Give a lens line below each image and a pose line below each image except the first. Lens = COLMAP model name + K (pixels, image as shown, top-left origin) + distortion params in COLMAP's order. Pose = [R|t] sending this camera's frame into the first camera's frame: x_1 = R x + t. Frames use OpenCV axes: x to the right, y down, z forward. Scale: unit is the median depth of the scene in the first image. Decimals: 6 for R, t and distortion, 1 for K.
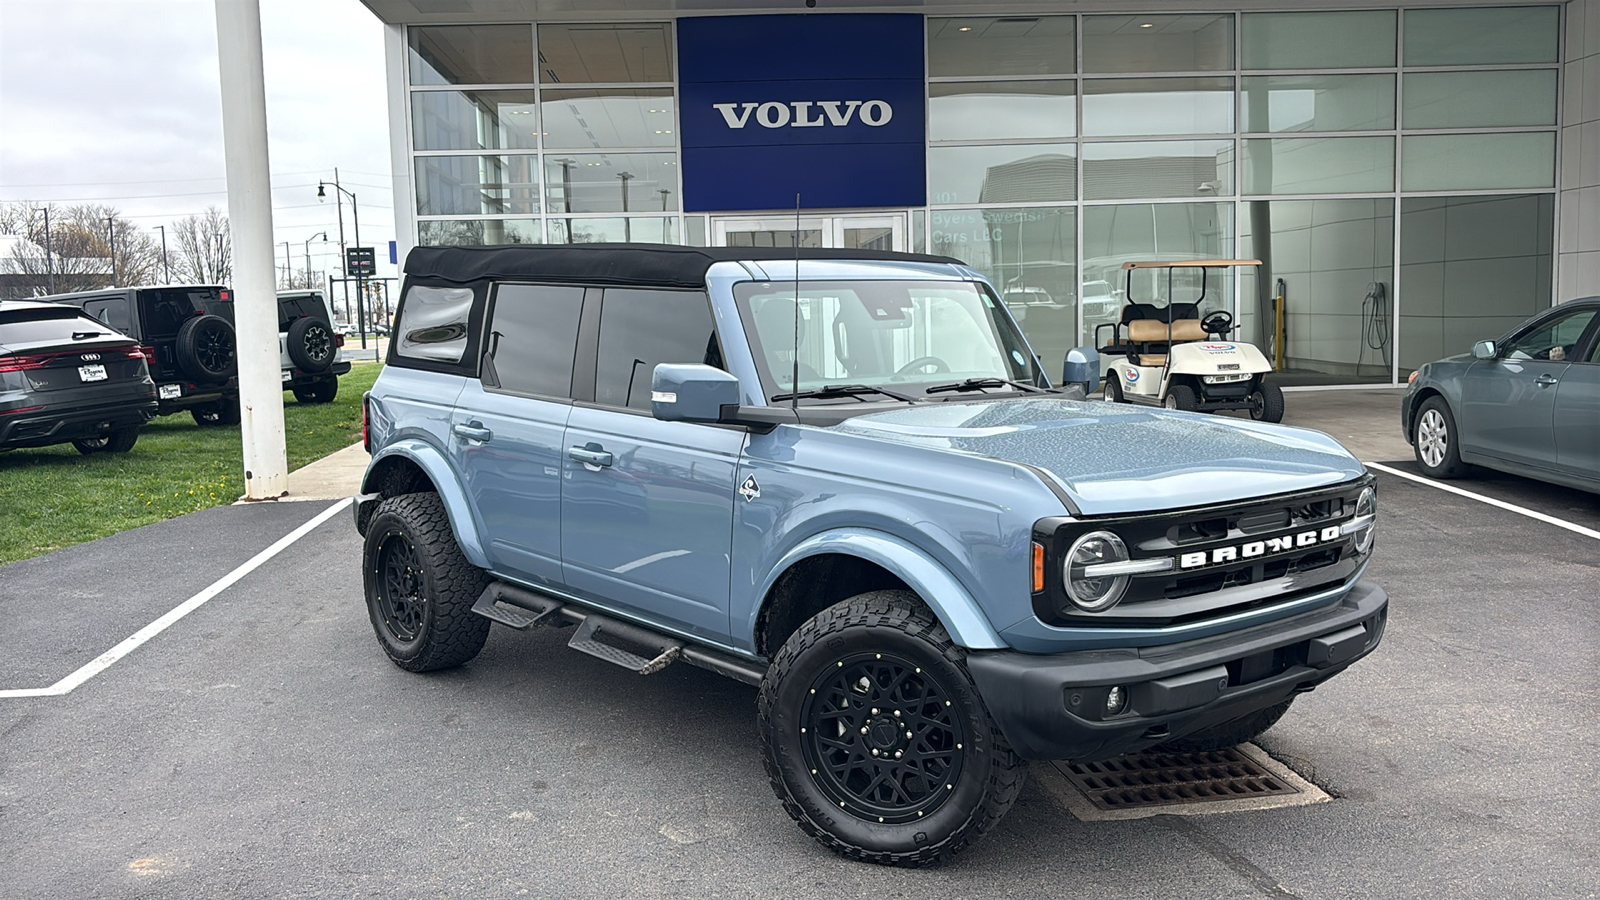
lens RADIAL K [[1479.2, 0, 794.0], [0, 1479.2, 456.3], [0, 0, 1]] dist [0.029496, -0.002536]
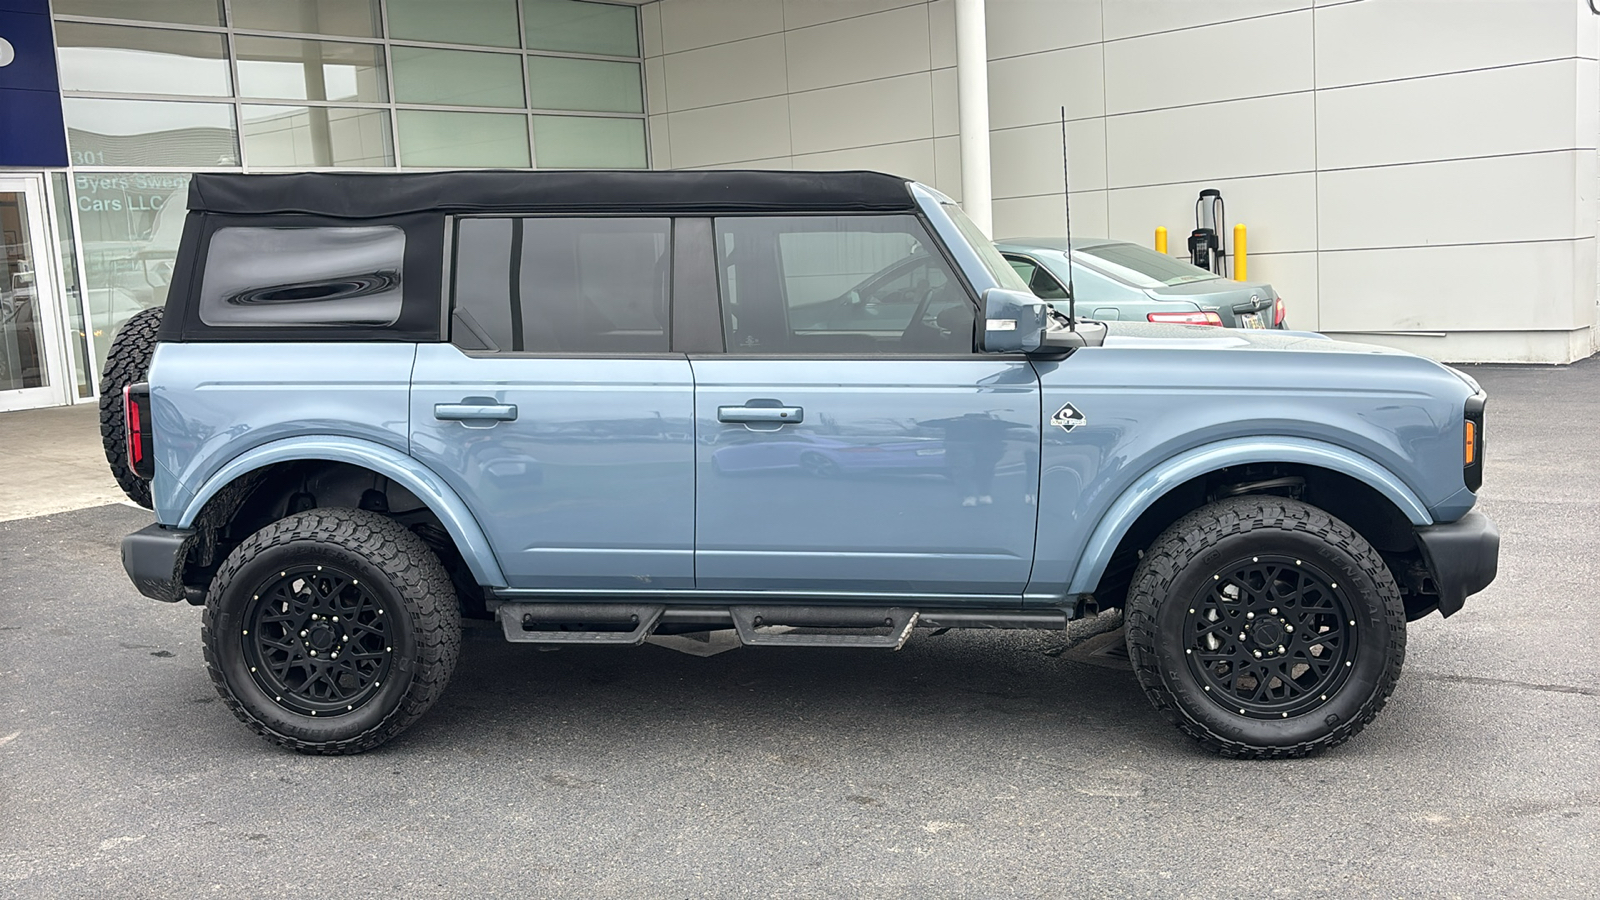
lens RADIAL K [[1479.0, 0, 800.0], [0, 1479.0, 450.0], [0, 0, 1]] dist [0.034691, -0.017010]
pose [[0.722735, -0.105123, 0.683084, -0.694587], [0.103223, 0.993697, 0.043710, -0.014574], [-0.683374, 0.038919, 0.729031, 0.373316]]
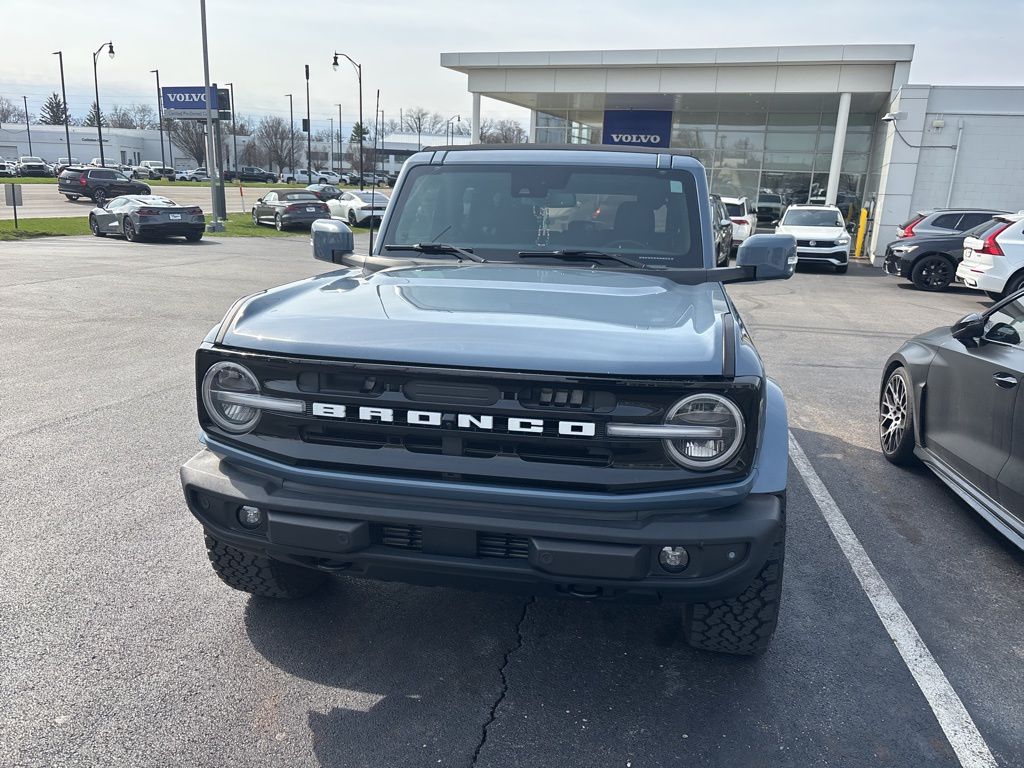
lens RADIAL K [[771.8, 0, 545.7], [0, 771.8, 401.0], [0, 0, 1]] dist [0.085585, -0.121862]
pose [[0.651051, 0.189237, -0.735066, 0.563445], [-0.116143, 0.981855, 0.149903, -0.024073], [0.750095, -0.012222, 0.661217, 0.574470]]
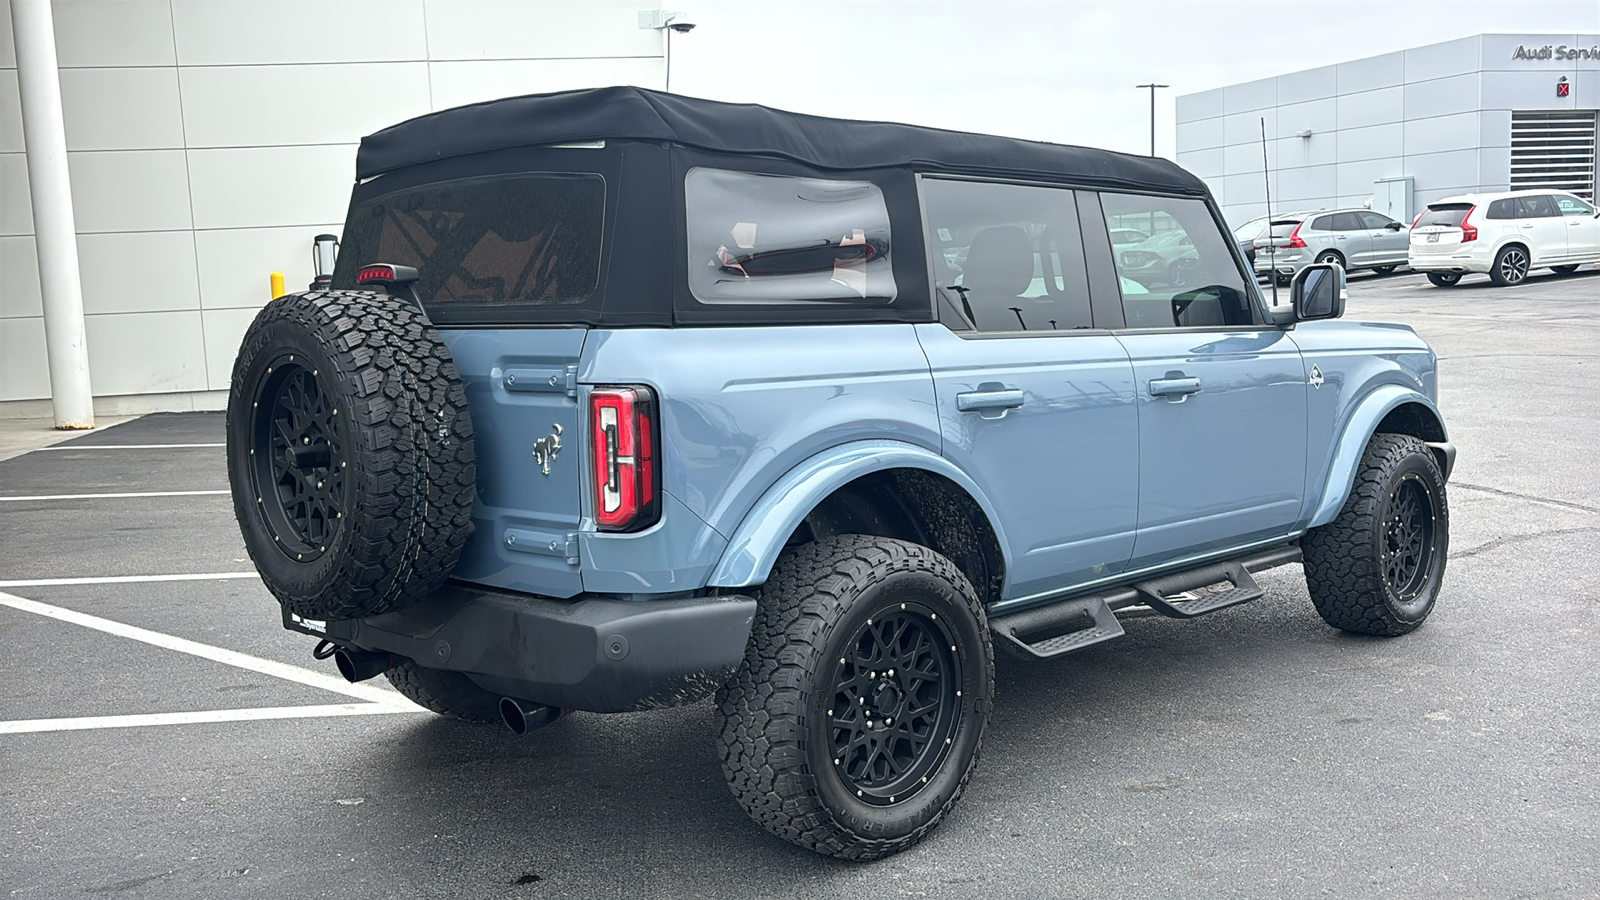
lens RADIAL K [[1479.0, 0, 800.0], [0, 1479.0, 450.0], [0, 0, 1]] dist [0.034691, -0.017010]
pose [[-0.070687, -0.098725, 0.992601, -0.972904], [0.141937, 0.983969, 0.107974, -0.087325], [-0.987349, 0.148519, -0.055541, 1.263752]]
